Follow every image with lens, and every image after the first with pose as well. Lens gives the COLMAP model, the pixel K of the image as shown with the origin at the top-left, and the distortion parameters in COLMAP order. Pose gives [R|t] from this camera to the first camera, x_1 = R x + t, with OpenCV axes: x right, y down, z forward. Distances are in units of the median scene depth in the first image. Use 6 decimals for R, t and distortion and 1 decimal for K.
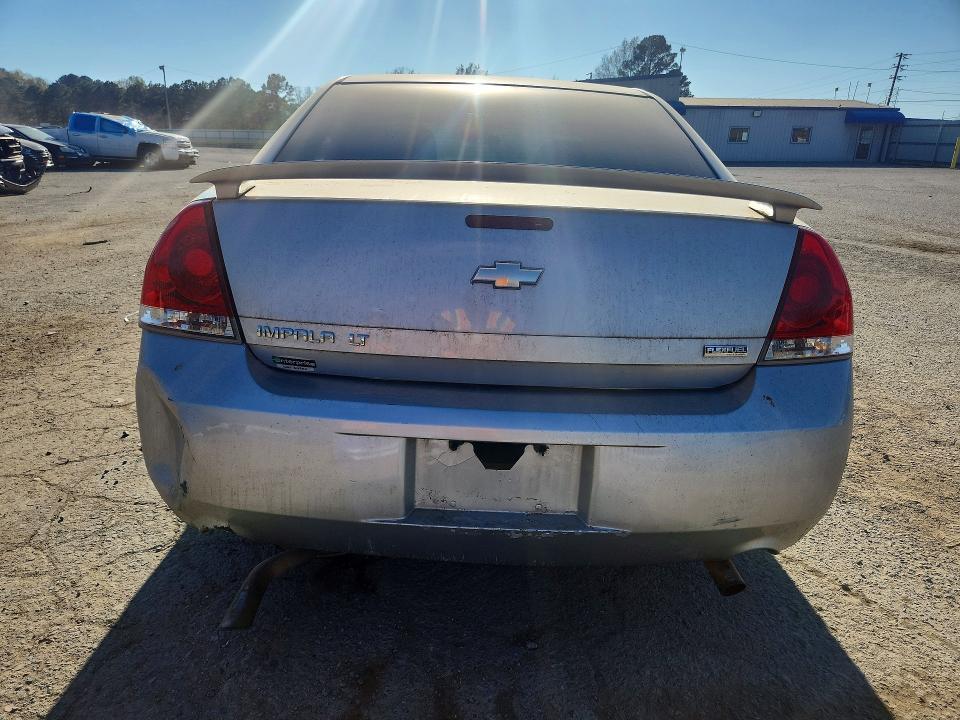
lens RADIAL K [[693.0, 0, 481.0], [0, 693.0, 358.8], [0, 0, 1]] dist [0.026223, 0.003718]
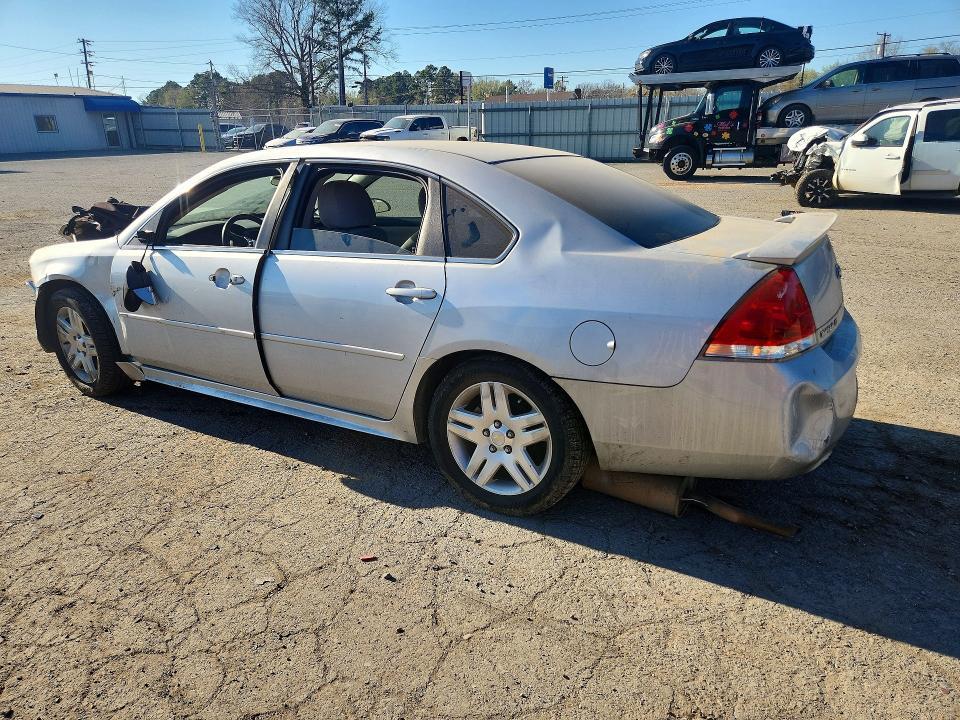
lens RADIAL K [[693.0, 0, 481.0], [0, 693.0, 361.0], [0, 0, 1]] dist [0.026223, 0.003718]
pose [[0.467502, -0.319338, 0.824297, -0.163751], [0.291536, 0.935998, 0.197267, -0.041468], [-0.834535, 0.148090, 0.530680, 0.064316]]
